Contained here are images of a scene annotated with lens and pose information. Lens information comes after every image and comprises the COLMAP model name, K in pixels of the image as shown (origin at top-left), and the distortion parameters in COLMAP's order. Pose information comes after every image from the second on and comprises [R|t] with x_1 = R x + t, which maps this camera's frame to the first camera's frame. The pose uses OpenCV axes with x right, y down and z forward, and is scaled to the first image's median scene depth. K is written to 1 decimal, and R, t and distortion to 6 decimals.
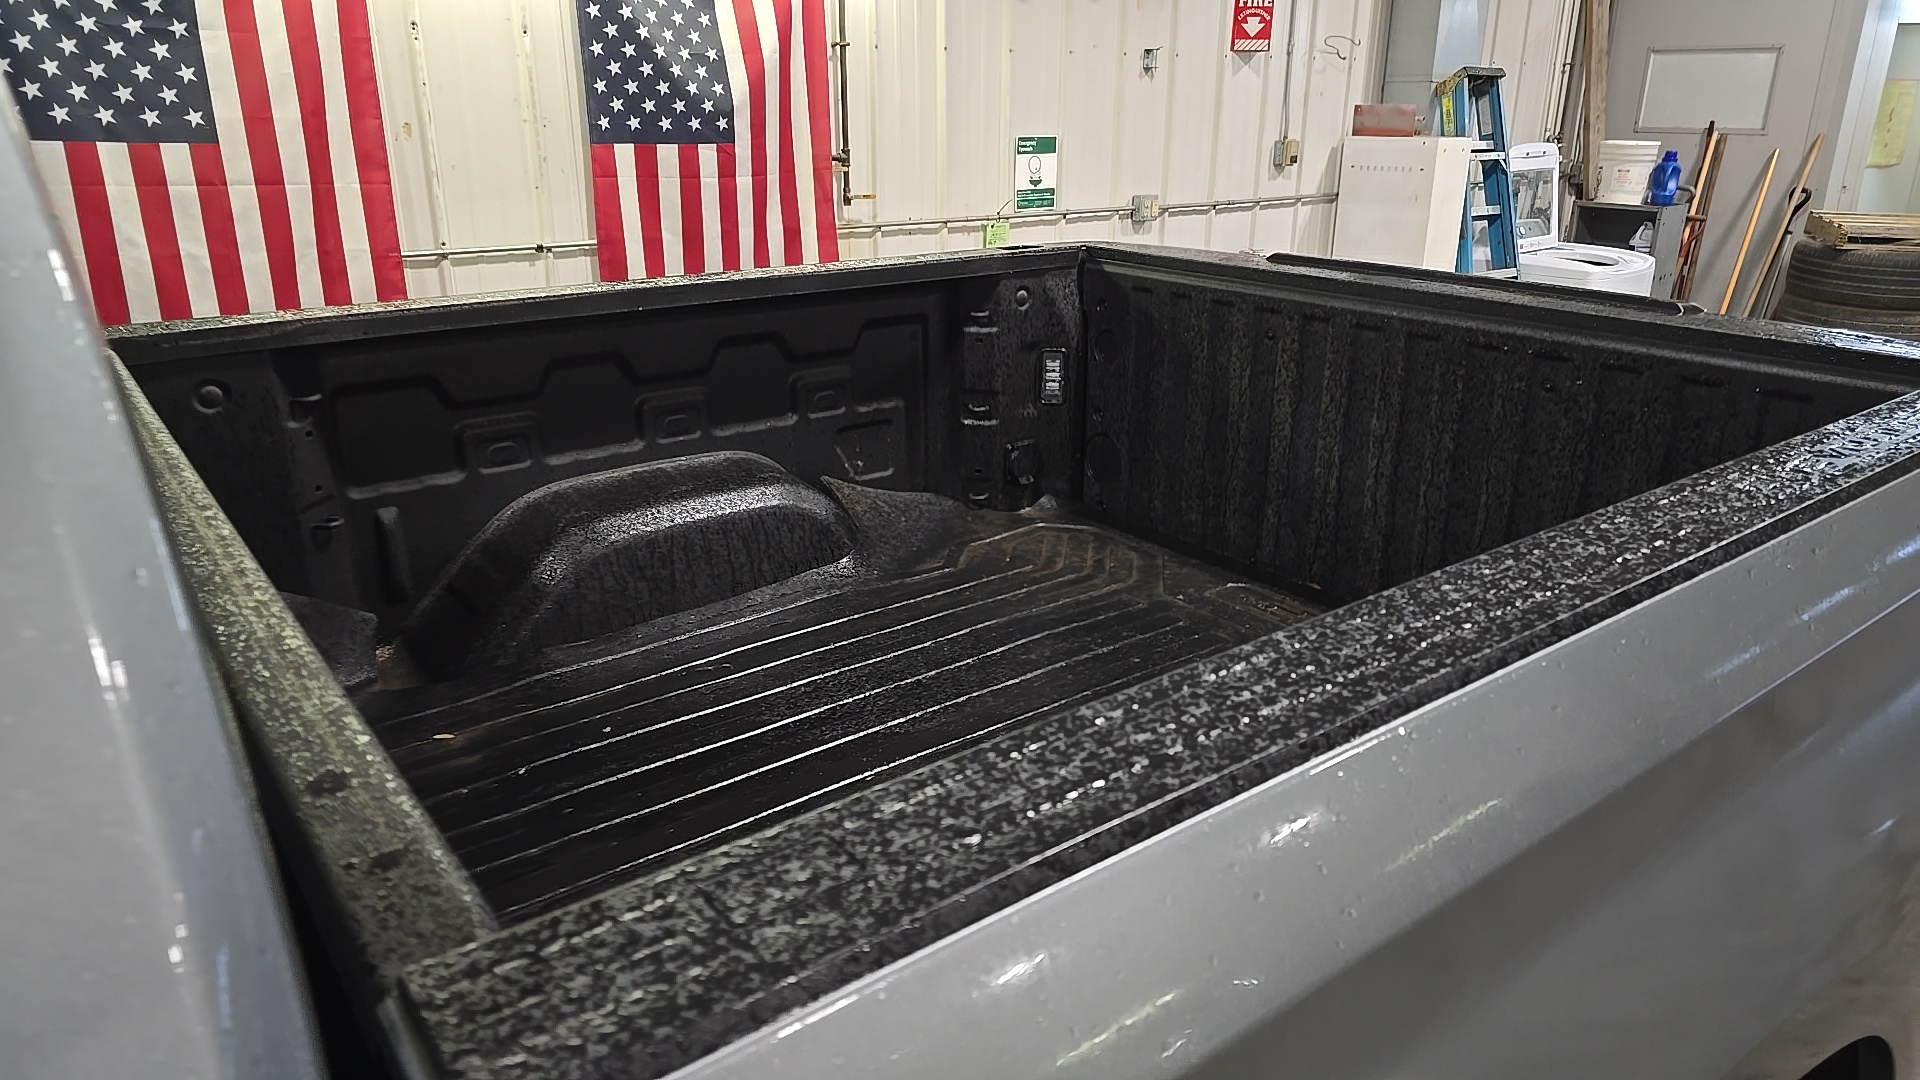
lens RADIAL K [[1297.1, 0, 960.0], [0, 1297.1, 540.0], [0, 0, 1]] dist [0.050180, -0.038864]
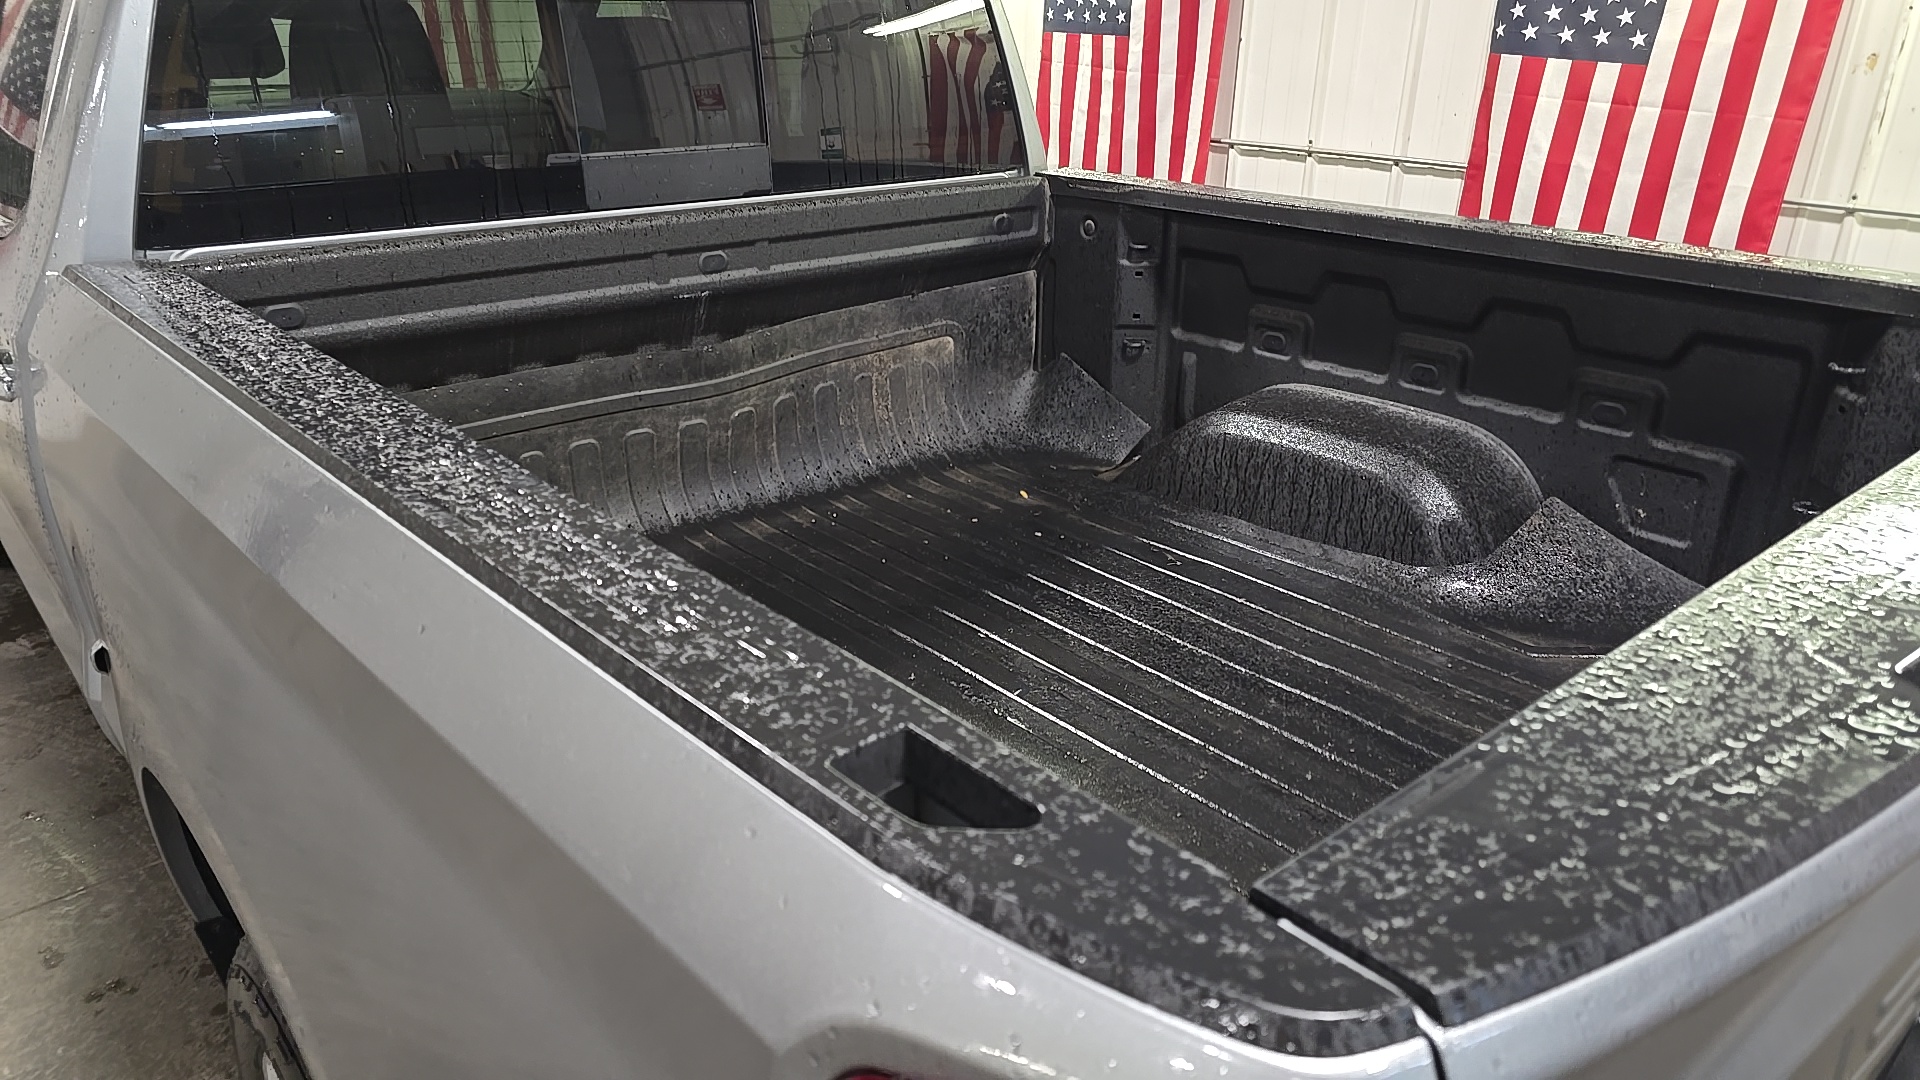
lens RADIAL K [[1221.0, 0, 959.9], [0, 1221.0, 547.7], [0, 0, 1]] dist [0.093430, -0.000220]
pose [[0.092665, 0.397025, -0.913118, 0.601023], [-0.355066, 0.869949, 0.342223, -0.163177], [0.930237, 0.292505, 0.221584, 0.522732]]
